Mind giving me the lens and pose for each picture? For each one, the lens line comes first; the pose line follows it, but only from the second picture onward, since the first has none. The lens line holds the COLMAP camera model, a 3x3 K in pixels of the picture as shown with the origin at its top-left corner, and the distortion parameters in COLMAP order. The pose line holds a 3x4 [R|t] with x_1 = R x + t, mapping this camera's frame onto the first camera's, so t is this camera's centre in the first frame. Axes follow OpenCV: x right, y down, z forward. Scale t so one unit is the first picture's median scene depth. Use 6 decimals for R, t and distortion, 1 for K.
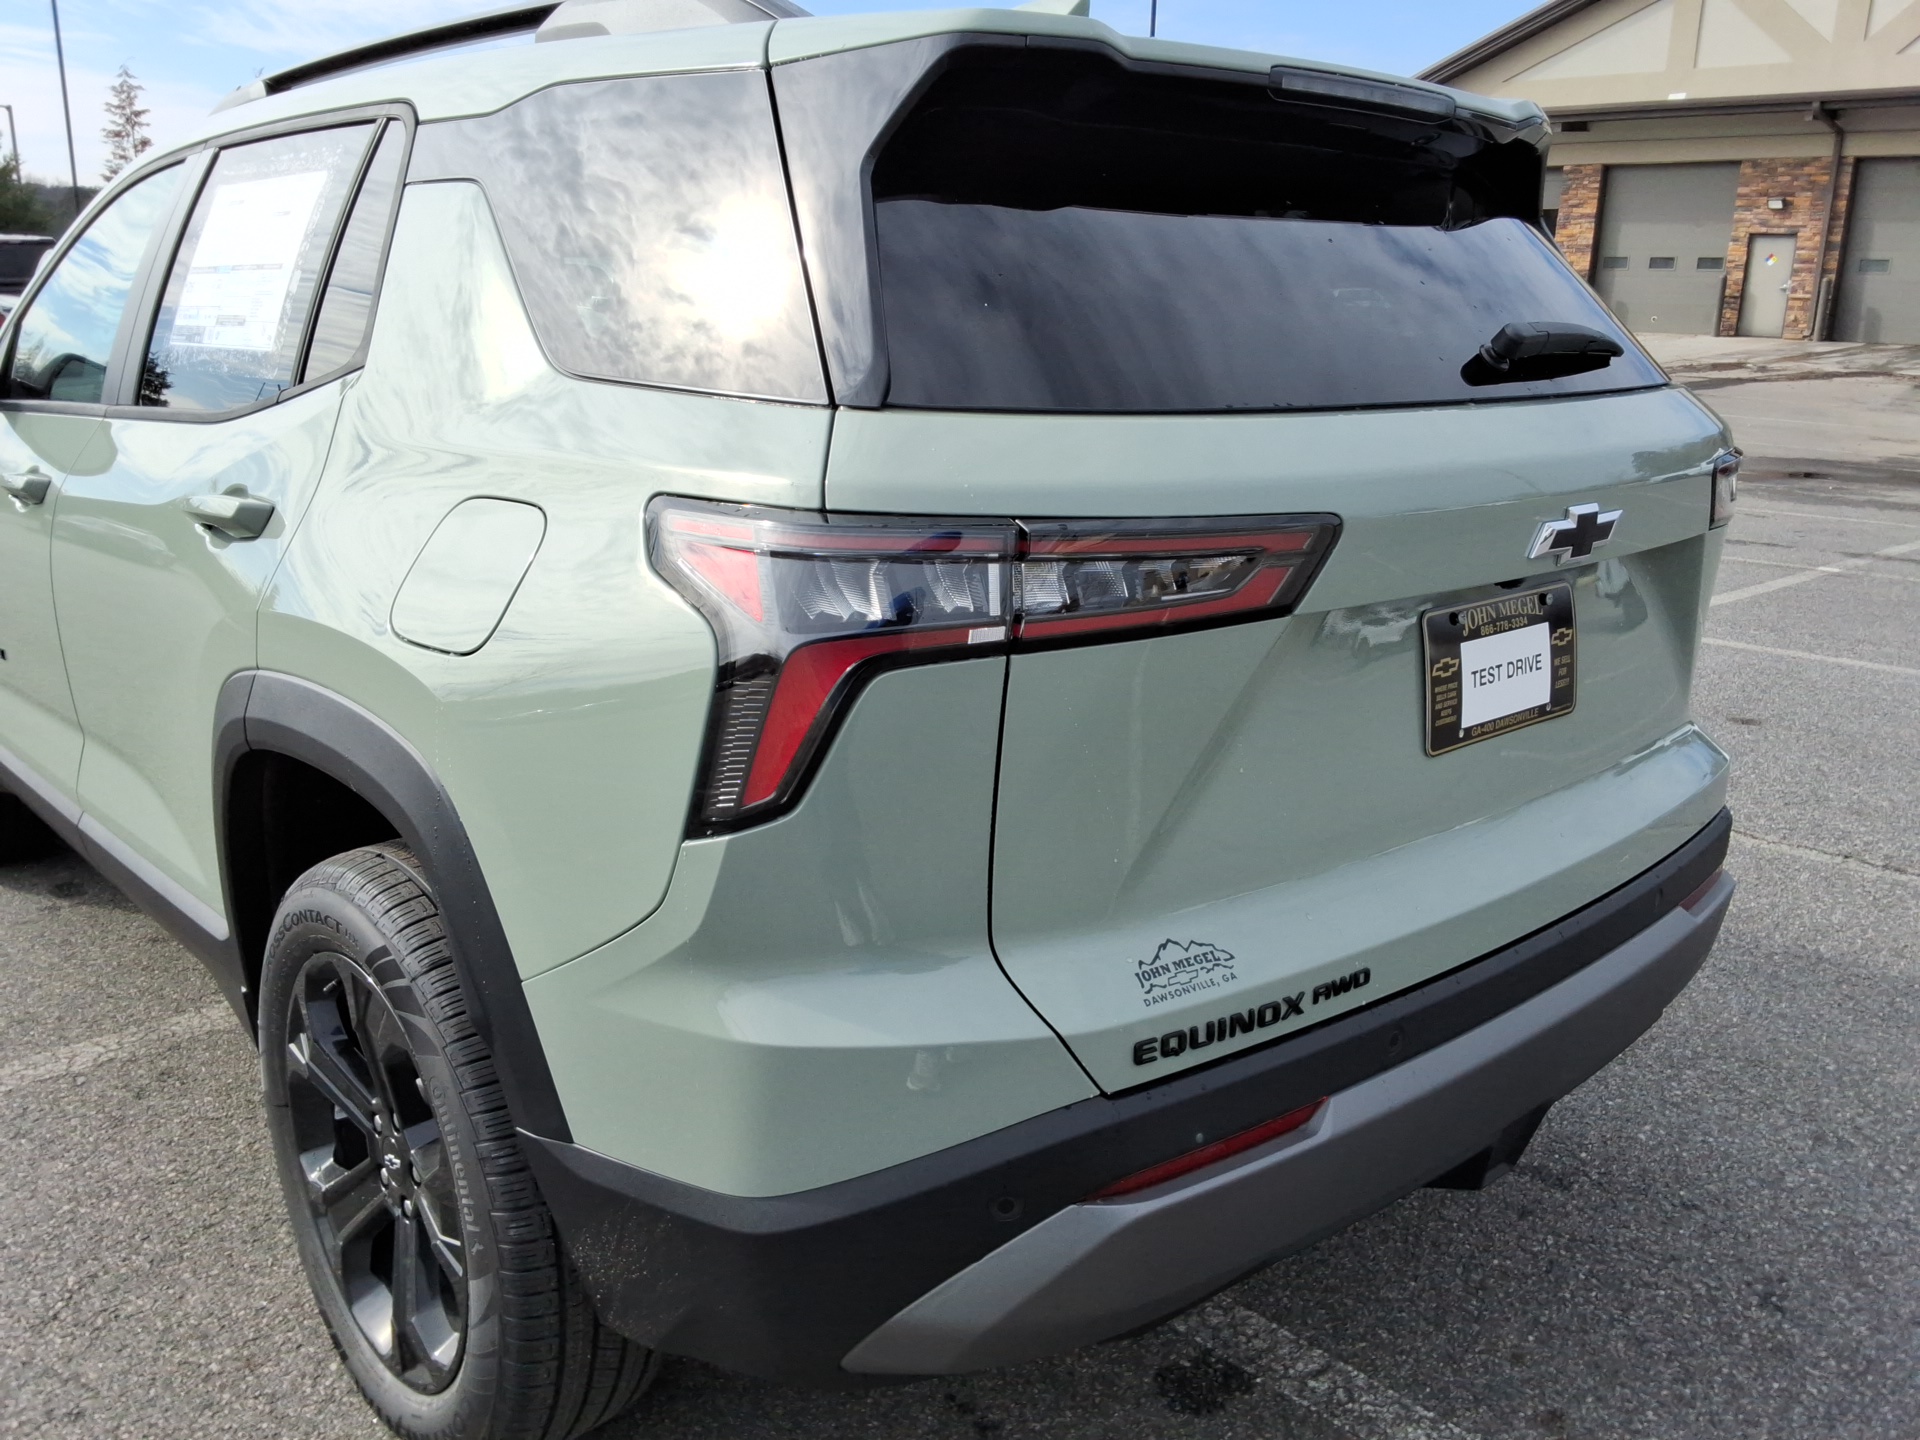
lens RADIAL K [[1533.0, 0, 981.7], [0, 1533.0, 710.8], [0, 0, 1]] dist [0.096070, -0.141050]
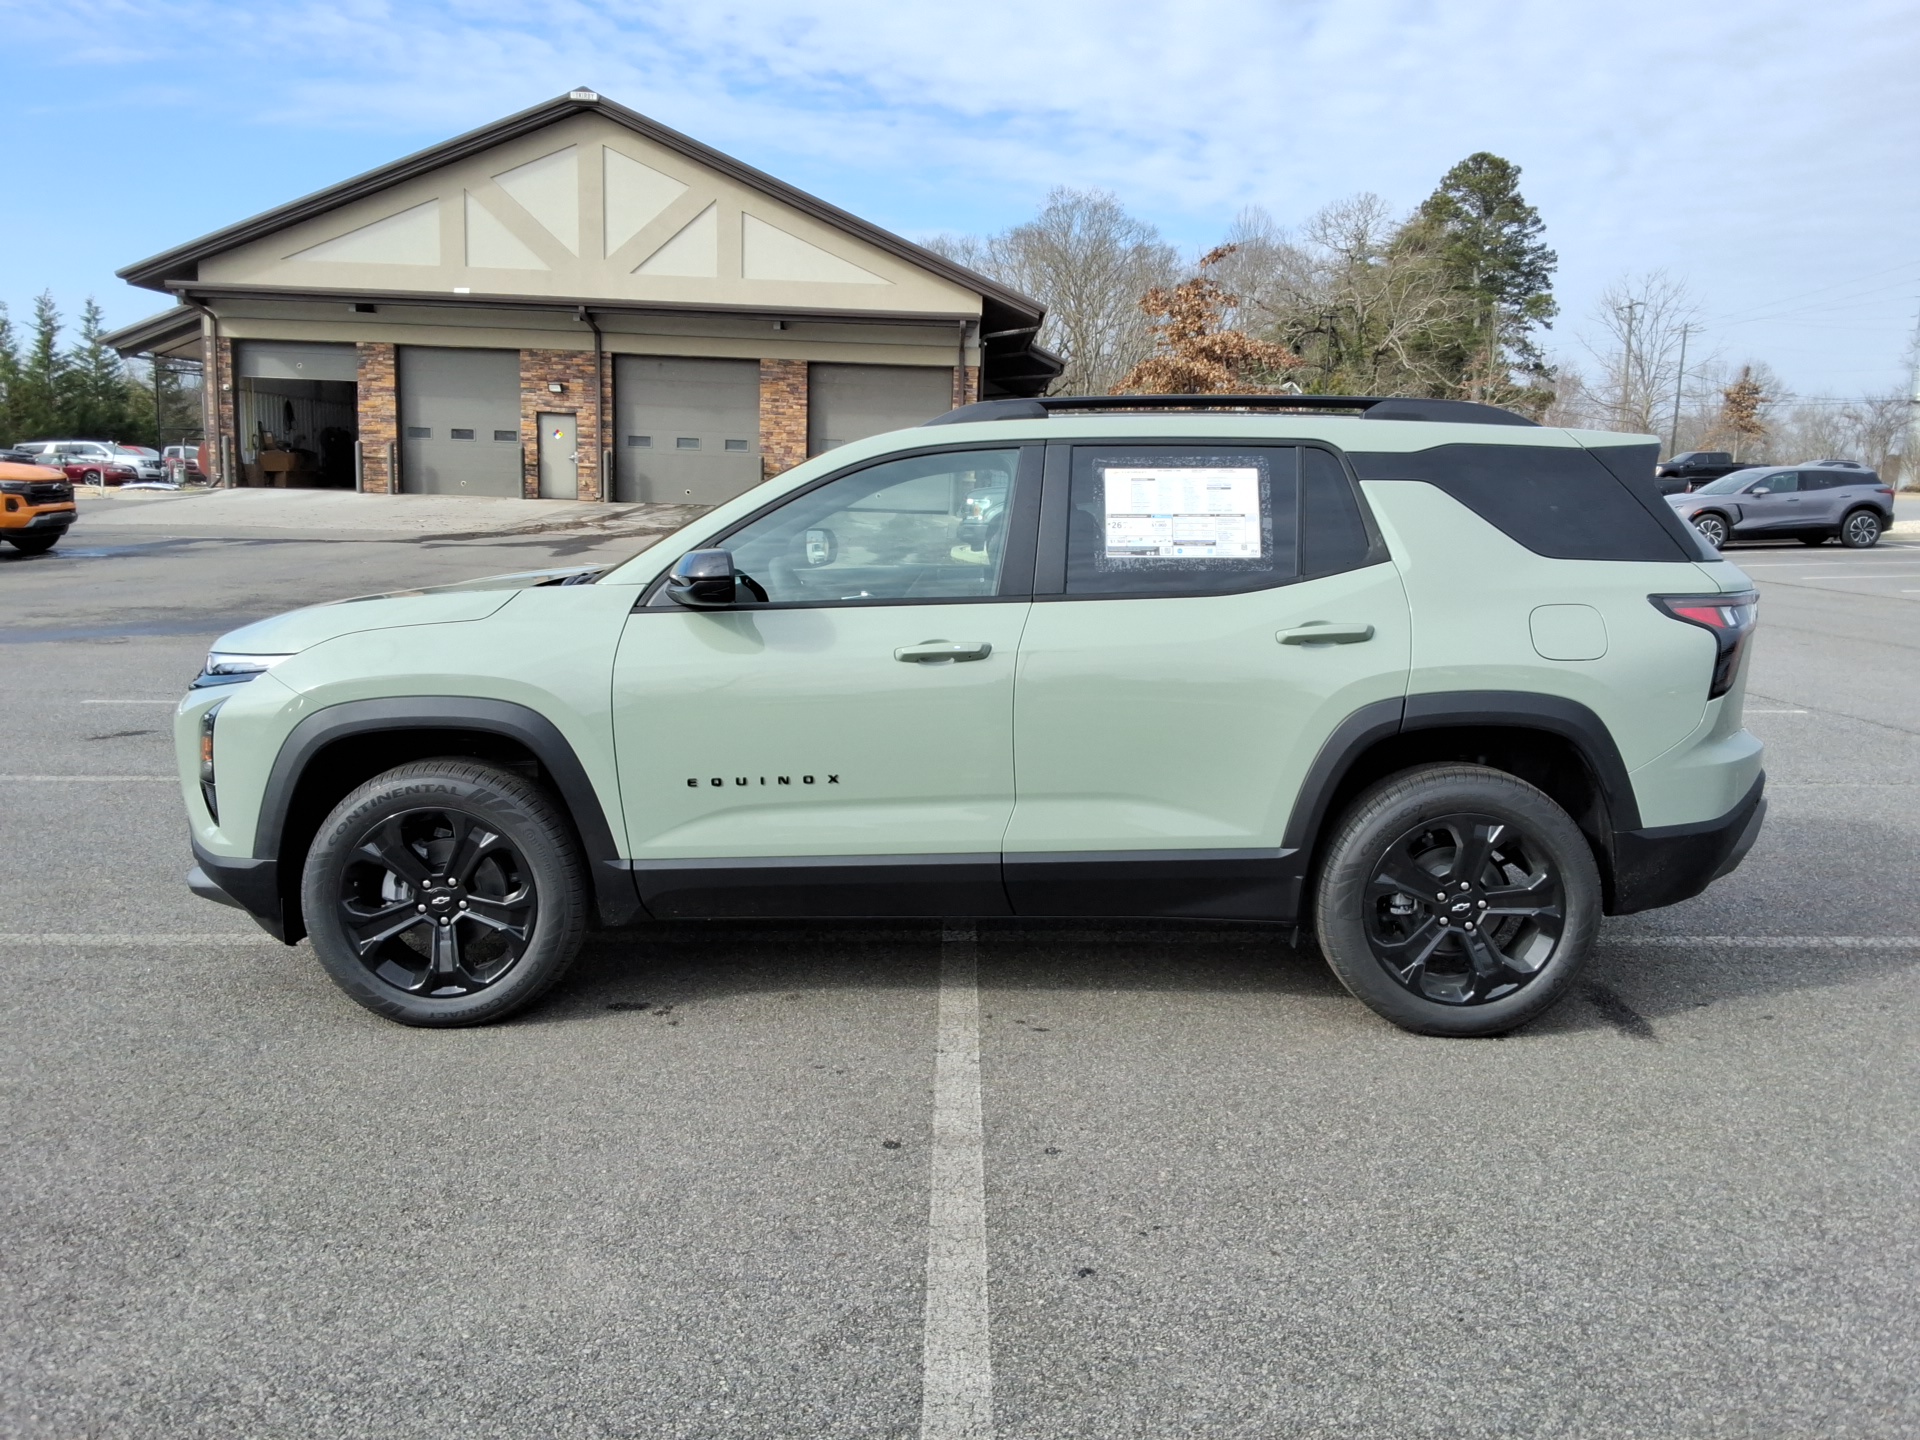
lens RADIAL K [[1533.0, 0, 954.1], [0, 1533.0, 722.6], [0, 0, 1]] dist [0.096070, -0.141050]
pose [[0.696555, -0.116397, 0.707999, -2.300039], [0.179603, 0.983625, -0.014989, -0.065357], [-0.694661, 0.137600, 0.706054, -0.045914]]
